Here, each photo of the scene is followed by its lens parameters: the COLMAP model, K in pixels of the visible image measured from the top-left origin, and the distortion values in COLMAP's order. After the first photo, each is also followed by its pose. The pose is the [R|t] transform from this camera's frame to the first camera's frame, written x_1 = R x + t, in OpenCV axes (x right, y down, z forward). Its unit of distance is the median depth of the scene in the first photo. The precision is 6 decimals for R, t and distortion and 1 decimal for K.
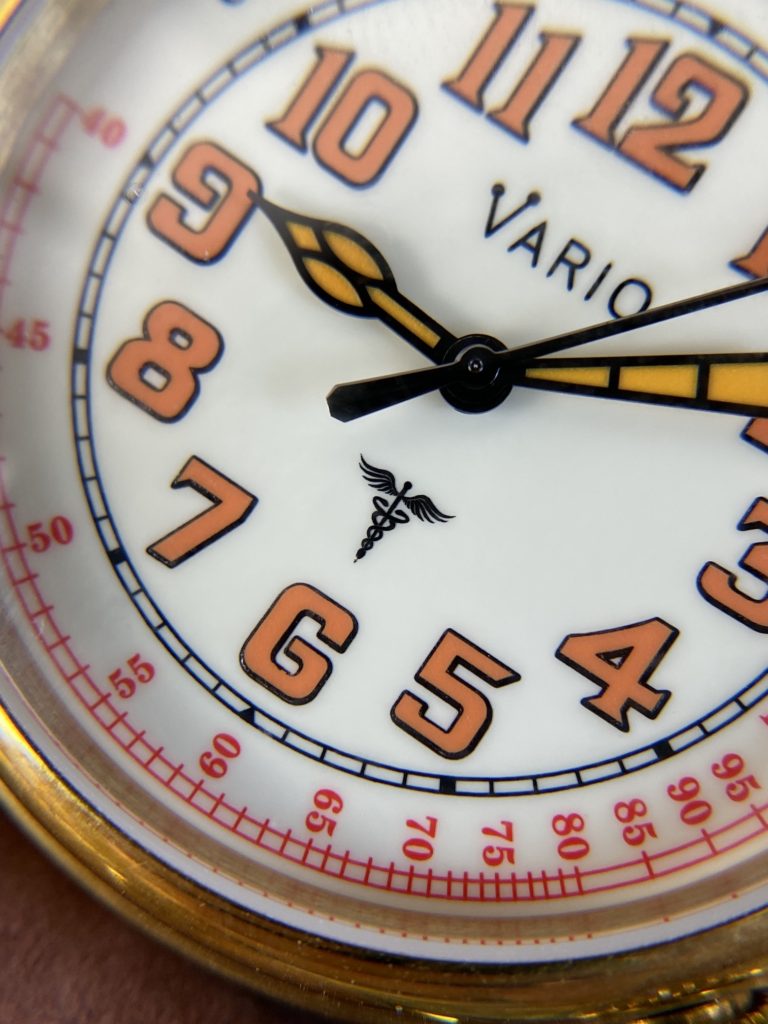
lens RADIAL K [[1314.9, 0, 387.3], [0, 1314.9, 524.6], [0, 0, 1]] dist [0.691837, -1.434330]
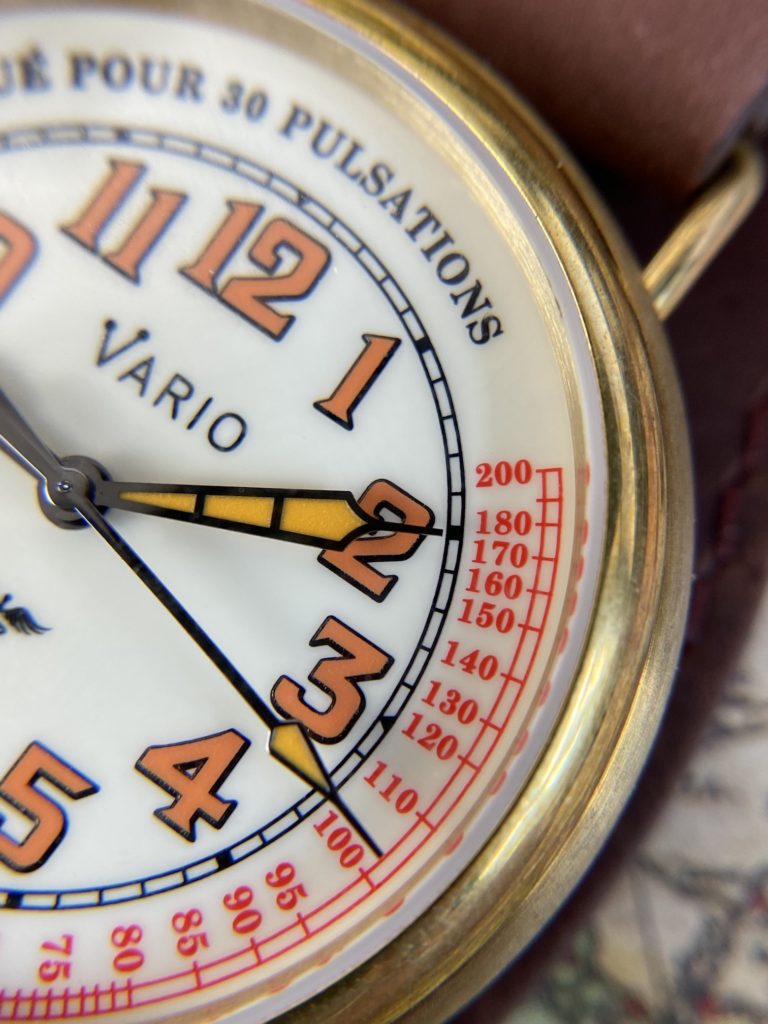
lens RADIAL K [[1314.9, 0, 387.3], [0, 1314.9, 524.6], [0, 0, 1]] dist [0.691837, -1.434330]
pose [[0.999099, 0.022490, -0.035997, 0.355592], [-0.024392, 0.998281, -0.053301, -0.037881], [0.034737, 0.054131, 0.997929, -0.056362]]
